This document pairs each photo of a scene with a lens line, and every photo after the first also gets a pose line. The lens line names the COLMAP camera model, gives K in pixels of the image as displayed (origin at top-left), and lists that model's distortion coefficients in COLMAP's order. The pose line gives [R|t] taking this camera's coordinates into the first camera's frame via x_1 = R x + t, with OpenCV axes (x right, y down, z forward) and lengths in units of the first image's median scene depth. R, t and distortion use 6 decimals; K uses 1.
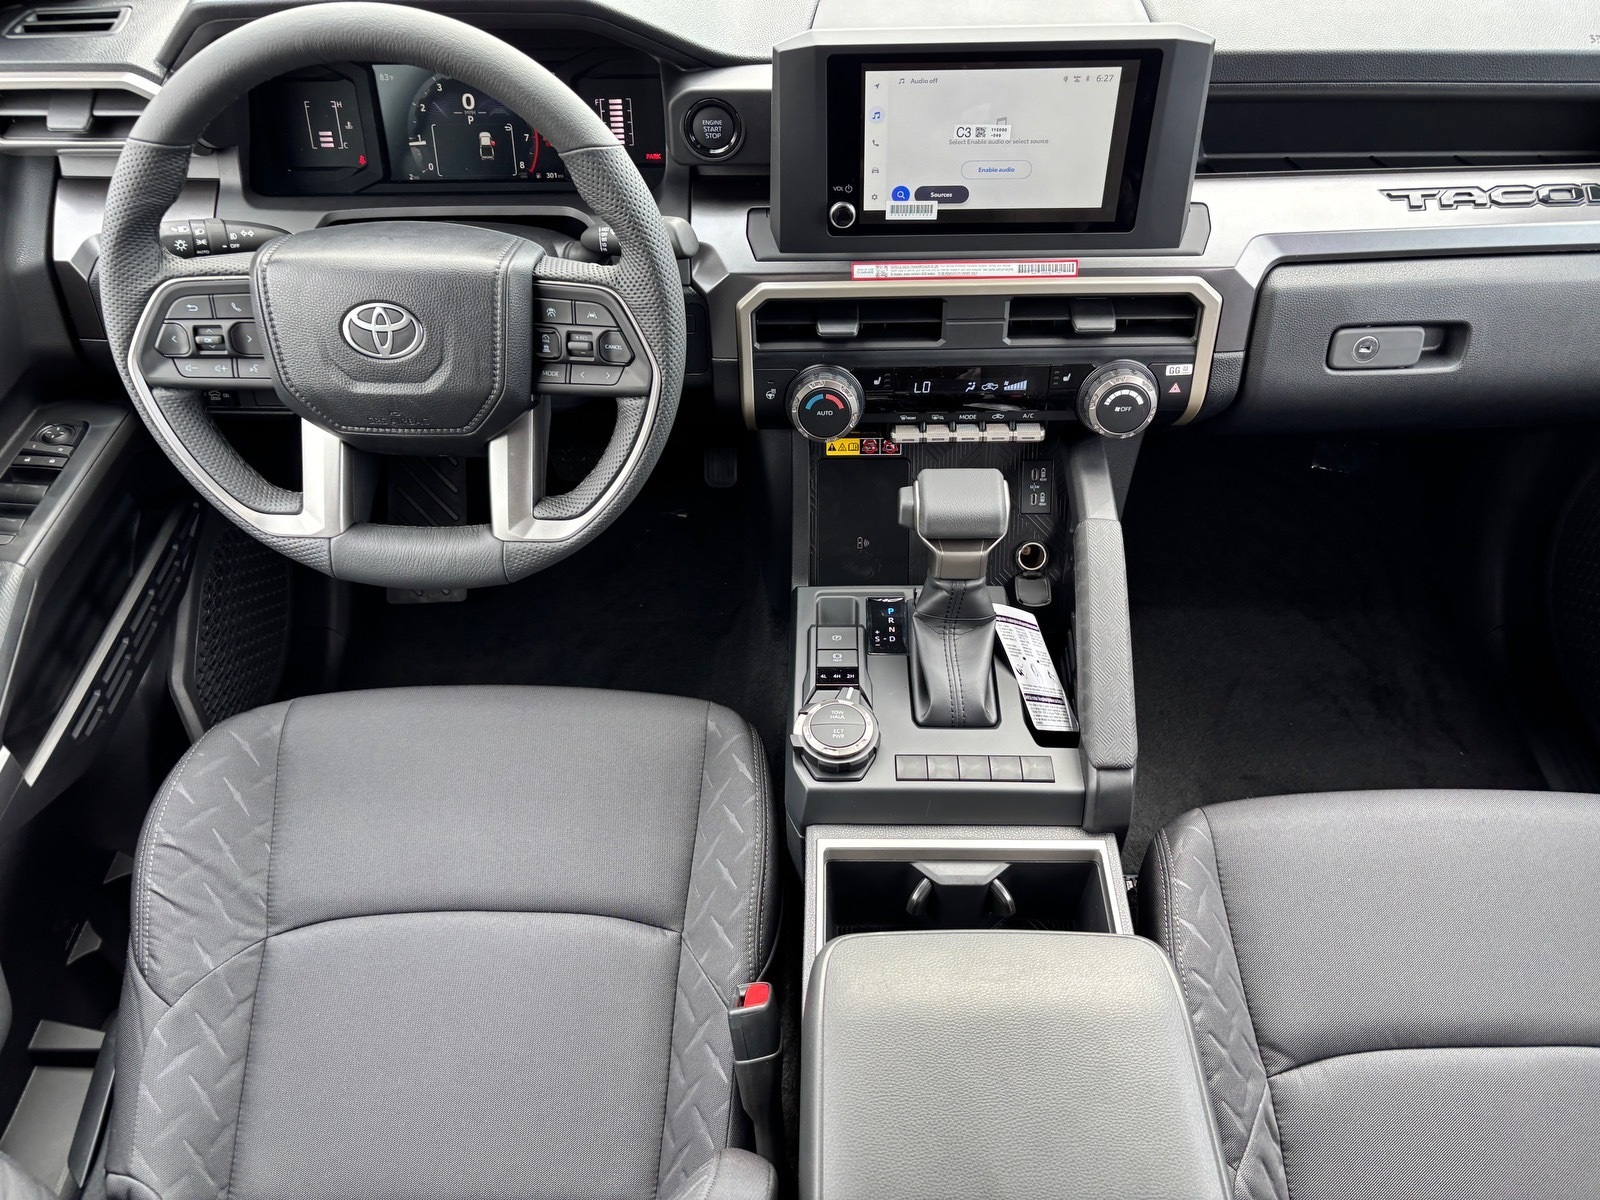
lens RADIAL K [[1224.5, 0, 810.5], [0, 1224.5, 607.0], [0, 0, 1]] dist [0.039883, -0.043873]
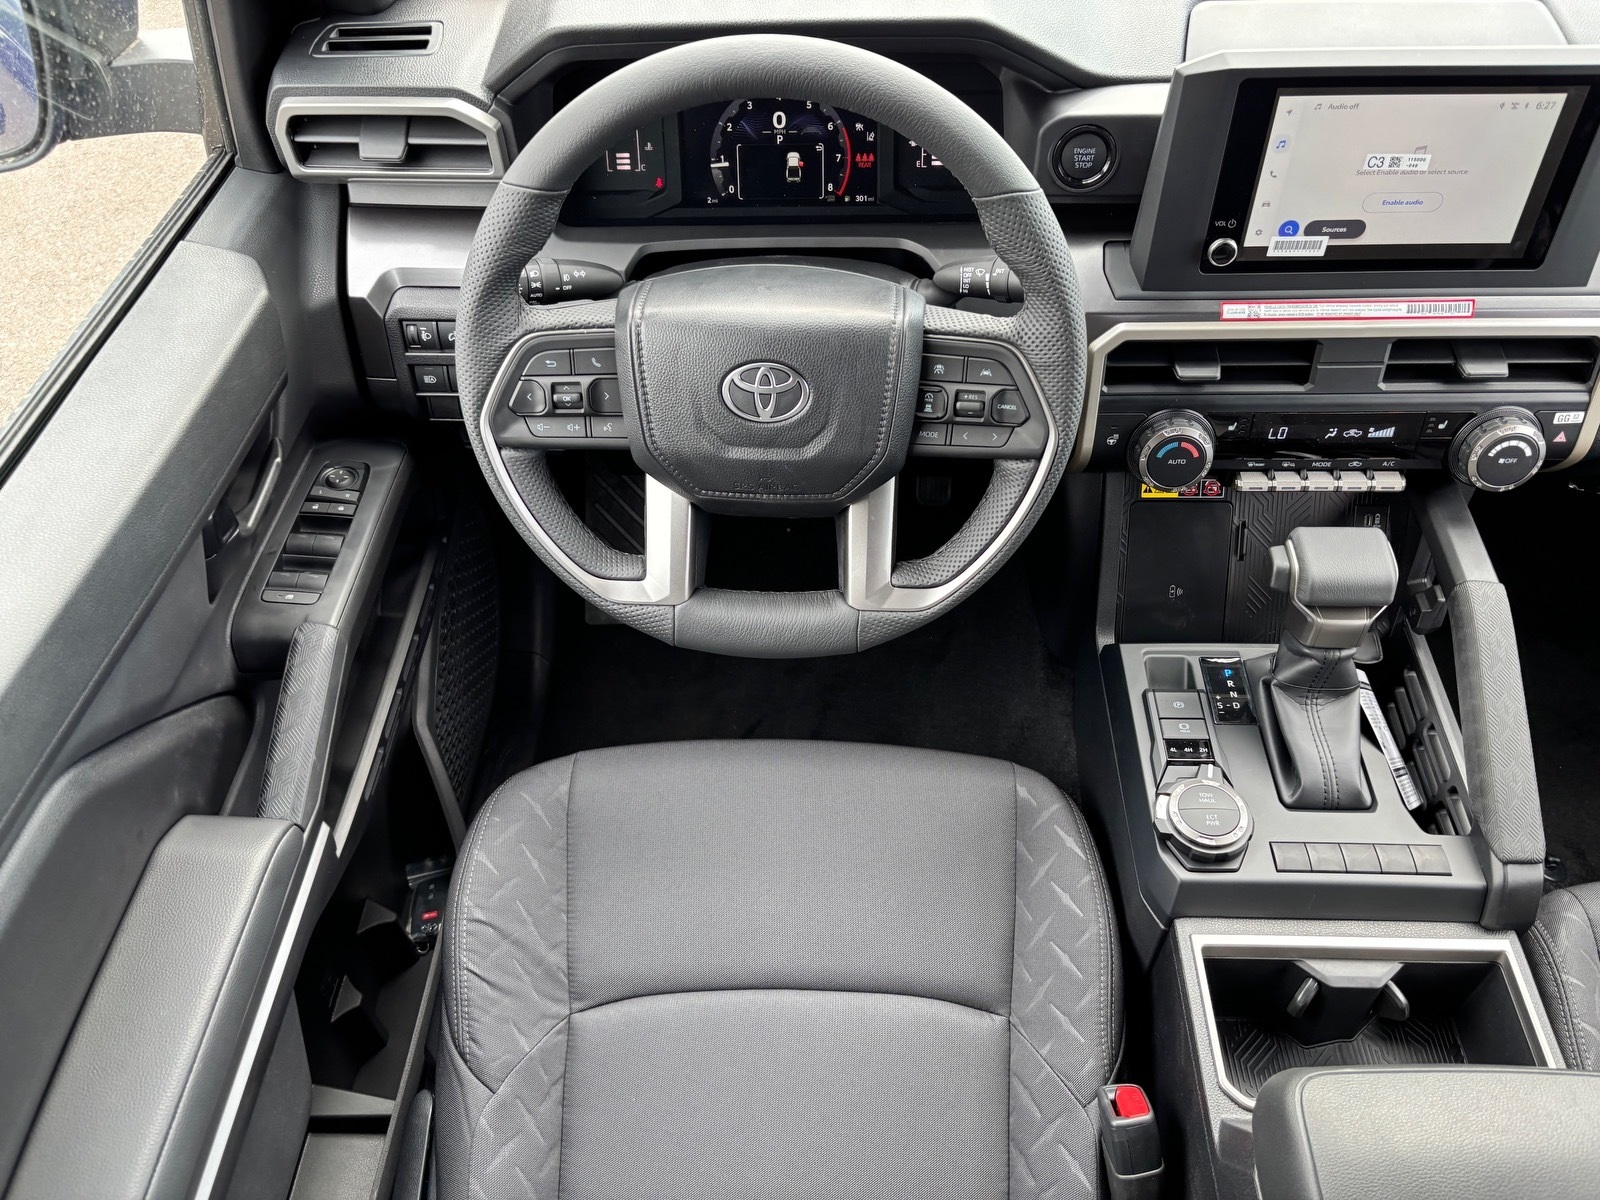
lens RADIAL K [[1224.5, 0, 796.4], [0, 1224.5, 607.6], [0, 0, 1]] dist [0.039883, -0.043873]
pose [[0.999729, 0.008010, -0.021838, -0.264042], [-0.007285, 0.999427, 0.033058, -0.081807], [0.022090, -0.032890, 0.999215, 0.070486]]
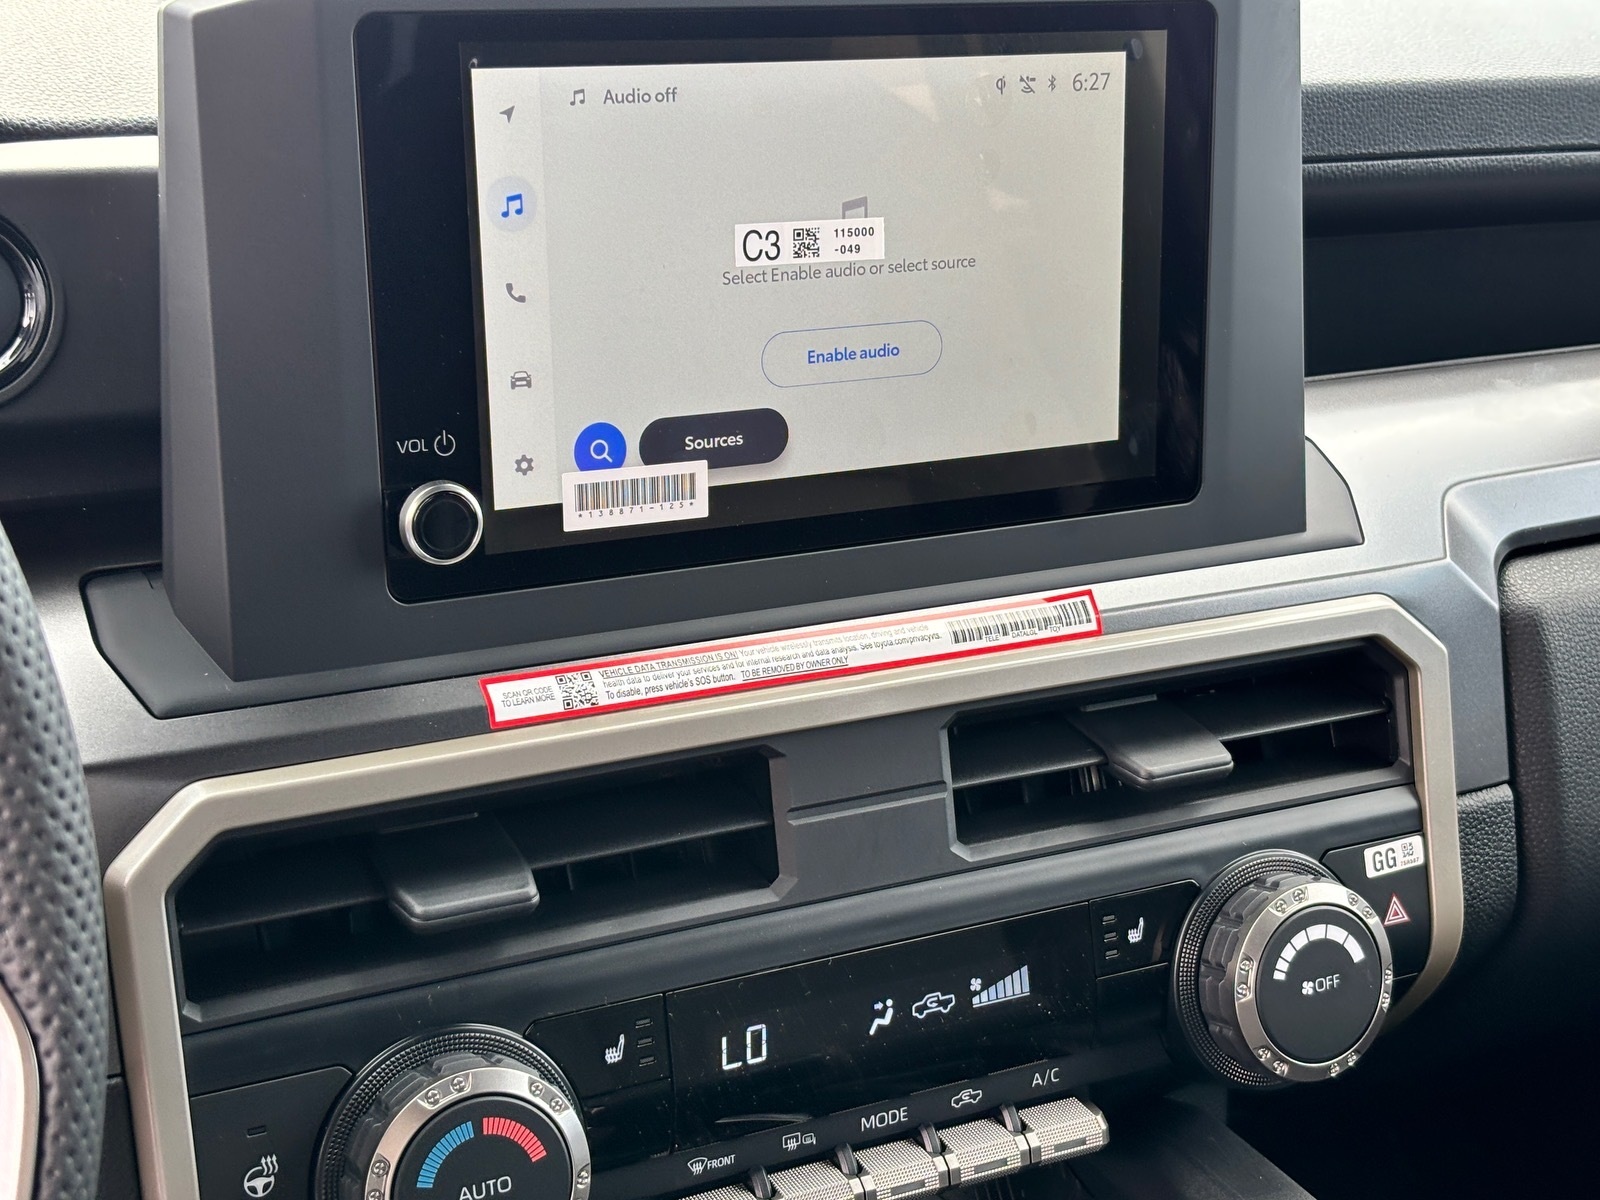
lens RADIAL K [[2417.2, 0, 792.9], [0, 2417.2, 620.1], [0, 0, 1]] dist [0.146356, 0.000000]
pose [[0.880027, -0.113618, 0.461132, -0.175080], [0.313446, 0.868407, -0.384215, -0.038369], [-0.356797, 0.482660, 0.799835, 0.491112]]
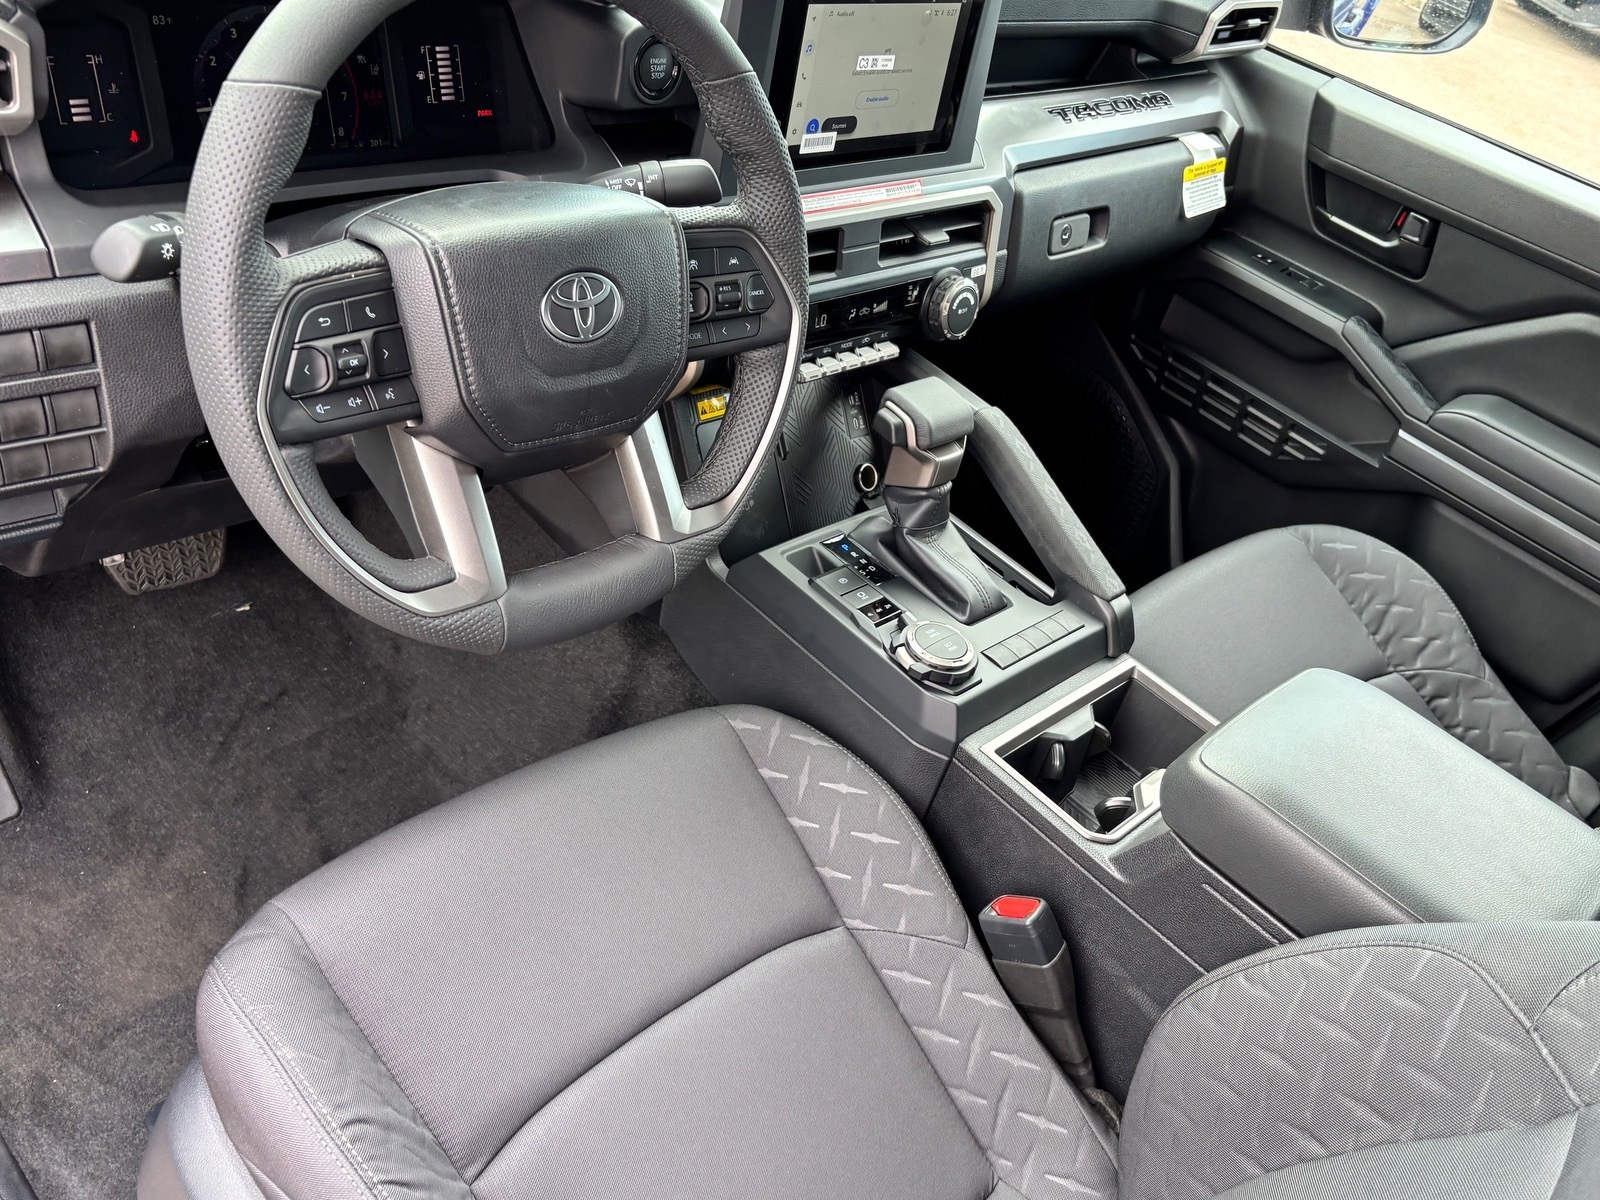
lens RADIAL K [[1402.2, 0, 811.3], [0, 1402.2, 608.4], [0, 0, 1]] dist [0.046973, -0.037286]
pose [[0.671040, -0.286181, 0.683963, -0.818593], [0.323450, 0.943086, 0.077263, -0.051722], [-0.667147, 0.169381, 0.725414, 0.223447]]
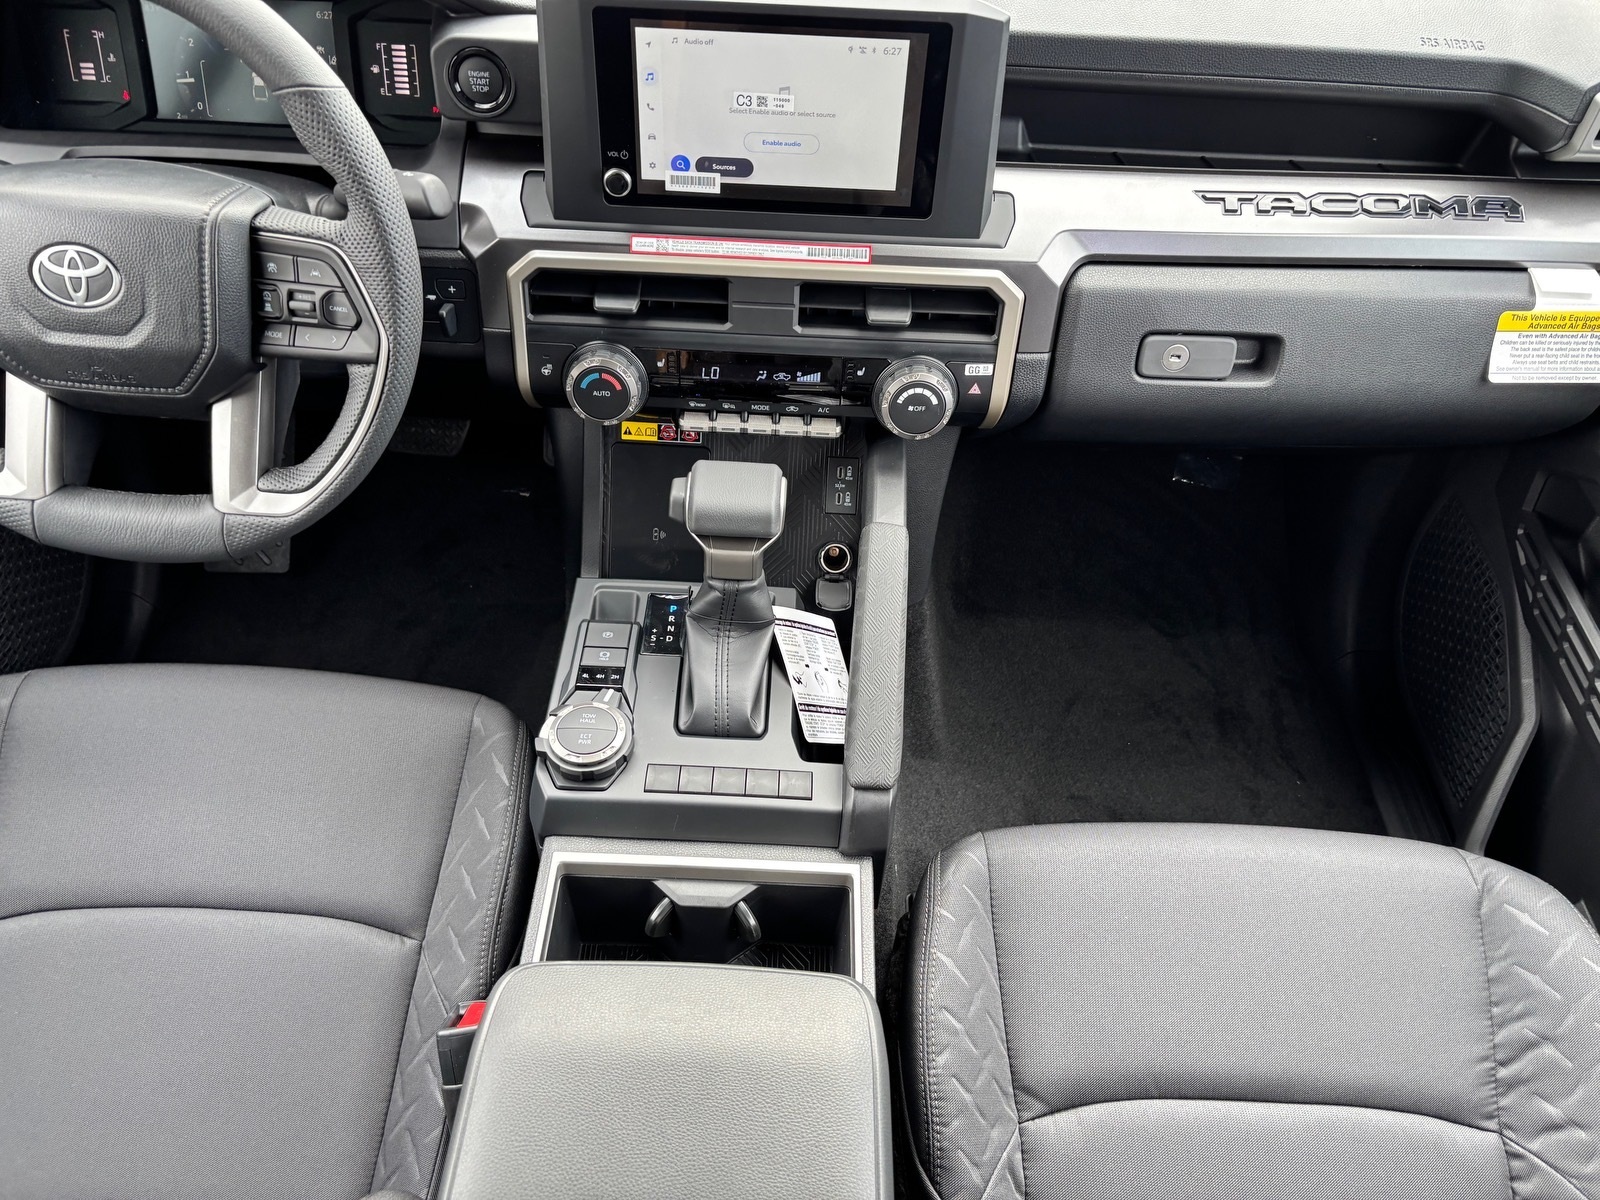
lens RADIAL K [[1224.5, 0, 789.4], [0, 1224.5, 602.5], [0, 0, 1]] dist [0.039883, -0.043873]
pose [[0.998511, 0.050195, 0.021383, 0.149767], [-0.050360, 0.998705, 0.007284, -0.014338], [-0.020990, -0.008350, 0.999745, 0.062247]]
